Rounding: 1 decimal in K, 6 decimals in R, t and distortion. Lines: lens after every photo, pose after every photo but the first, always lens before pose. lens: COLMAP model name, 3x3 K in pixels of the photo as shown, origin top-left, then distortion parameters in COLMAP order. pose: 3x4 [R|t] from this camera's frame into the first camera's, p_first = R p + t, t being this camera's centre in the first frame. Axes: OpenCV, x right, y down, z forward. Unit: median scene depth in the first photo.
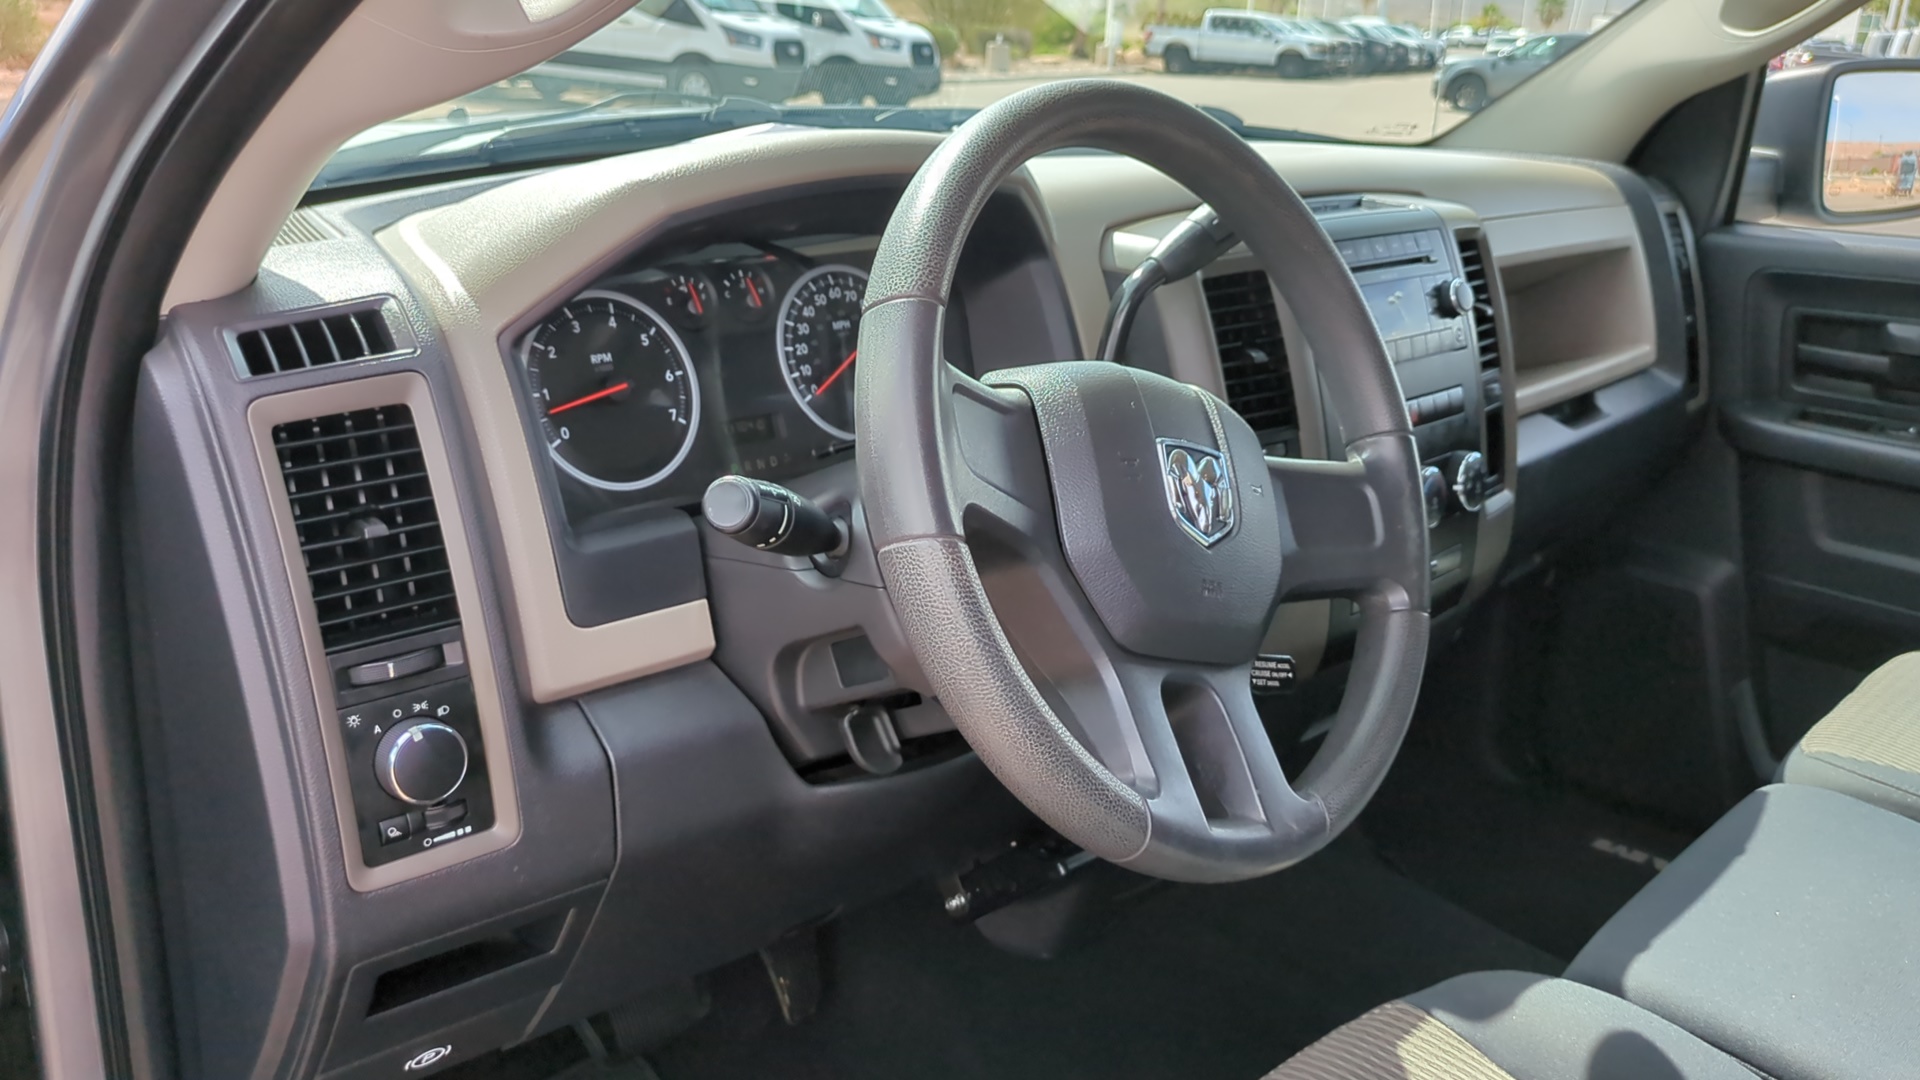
lens RADIAL K [[1659.4, 0, 971.3], [0, 1659.4, 536.5], [0, 0, 1]] dist [0.072219, -0.111958]
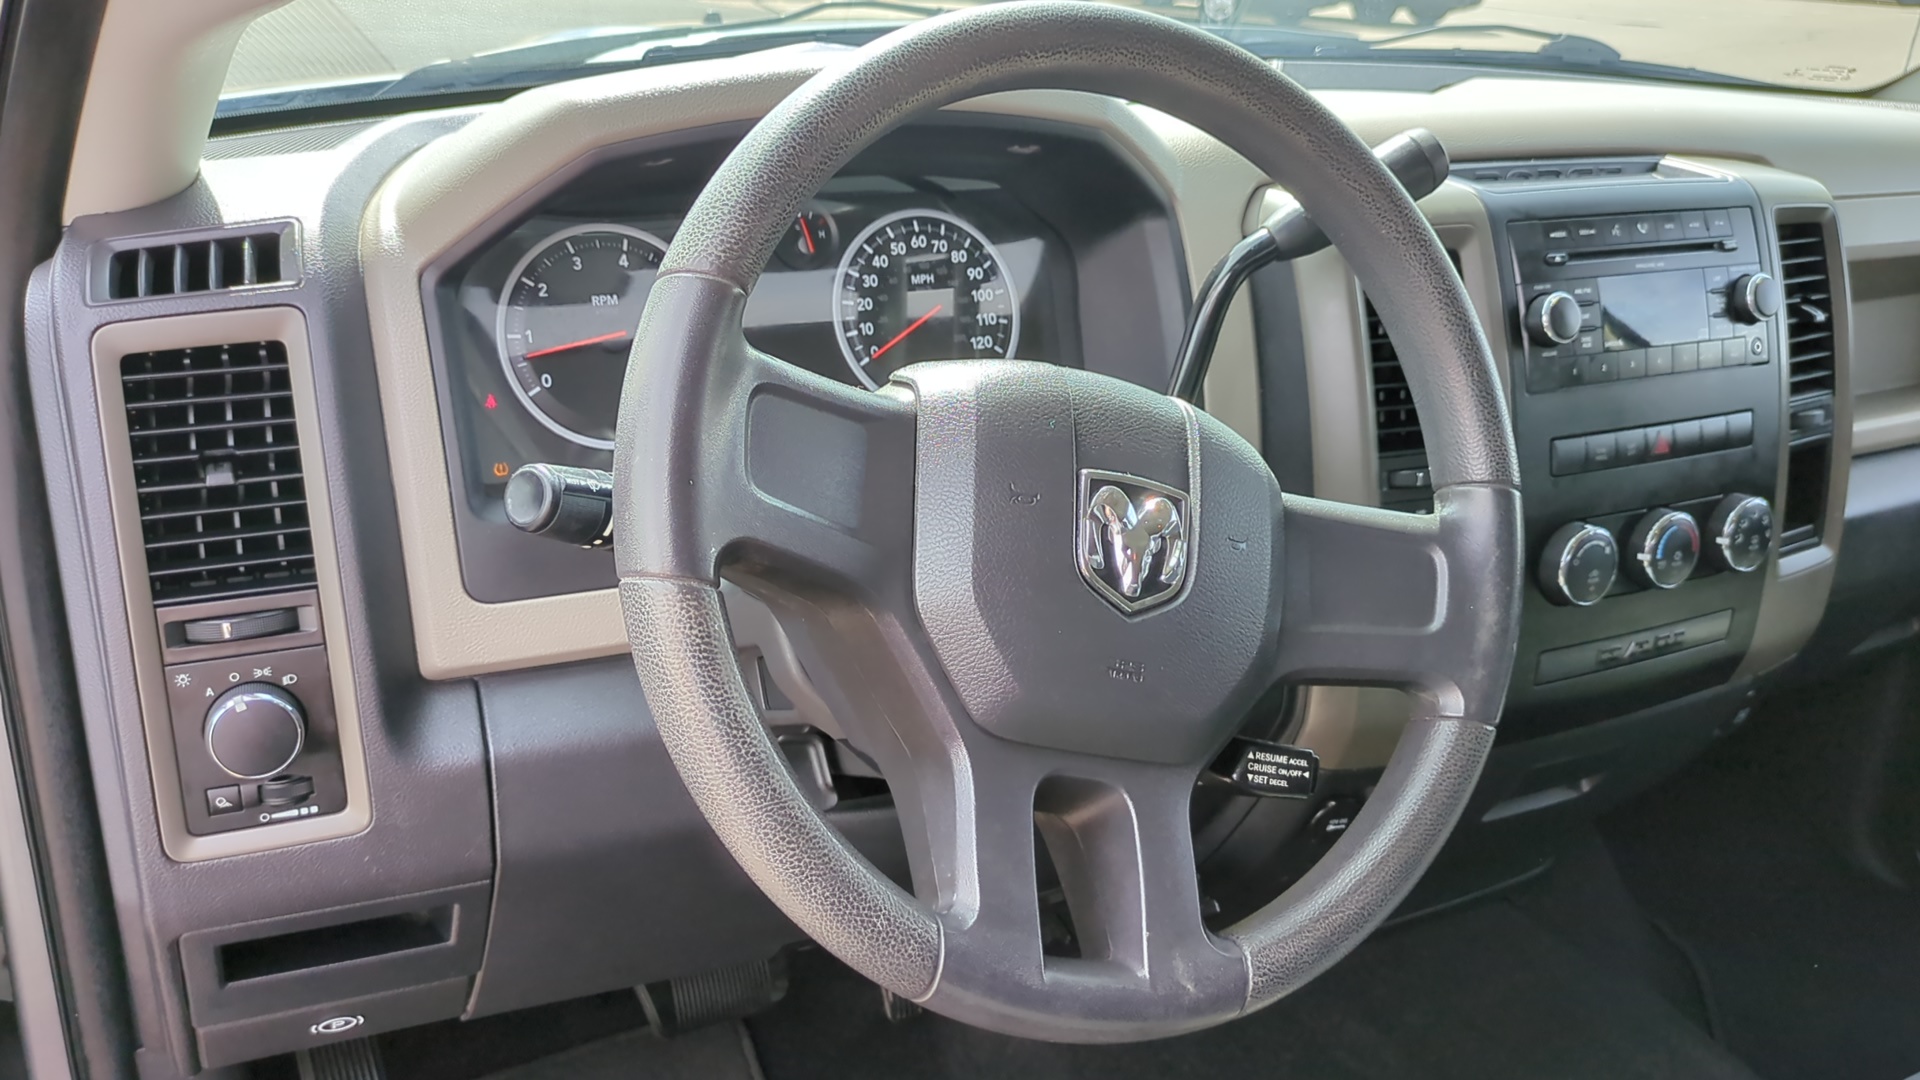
lens RADIAL K [[1659.4, 0, 971.3], [0, 1659.4, 536.5], [0, 0, 1]] dist [0.072219, -0.111958]
pose [[0.951260, 0.121589, -0.283409, 0.282328], [-0.106914, 0.992025, 0.066748, -0.072914], [0.289265, -0.033194, 0.956673, 0.226348]]
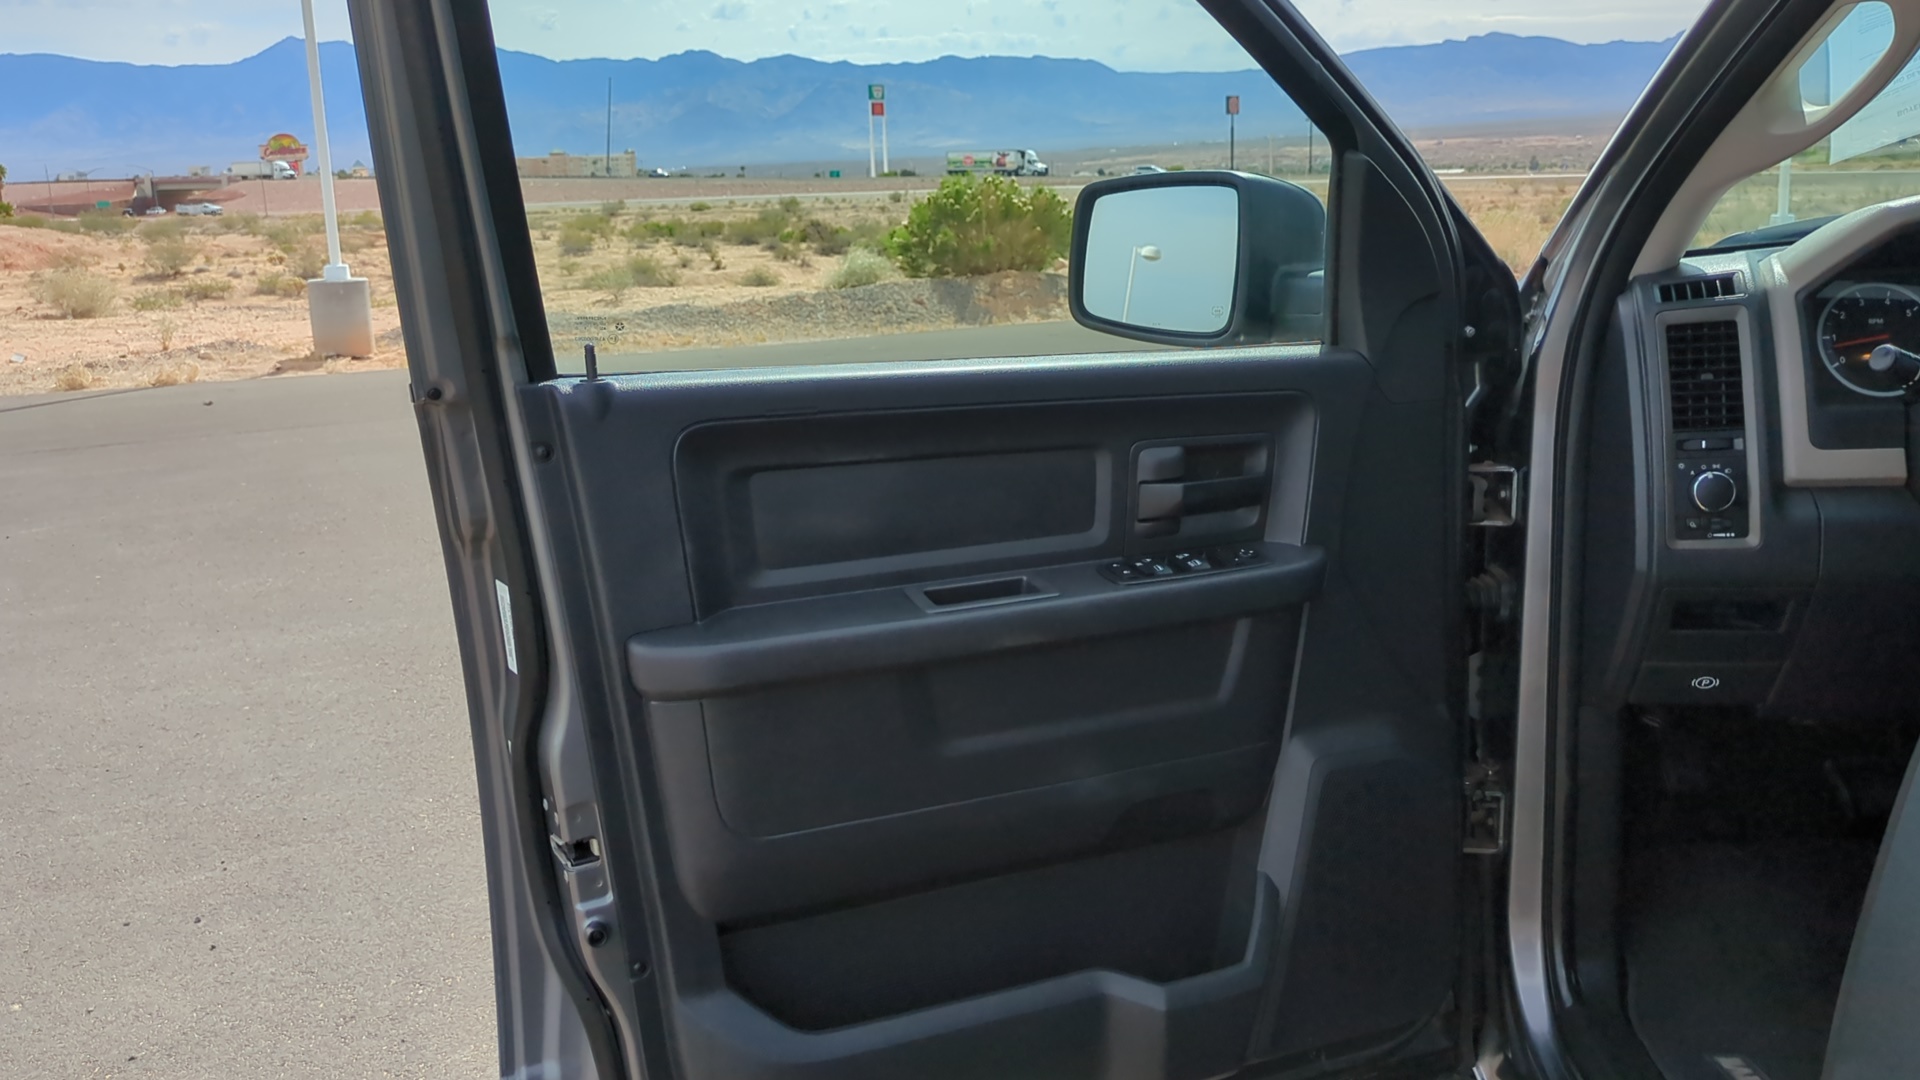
lens RADIAL K [[1646.1, 0, 983.9], [0, 1646.1, 539.0], [0, 0, 1]] dist [0.084327, -0.120780]
pose [[0.640394, 0.094378, -0.762226, 0.623039], [-0.175653, 0.984116, -0.025725, 0.381304], [0.747691, 0.150362, 0.646800, -0.916717]]
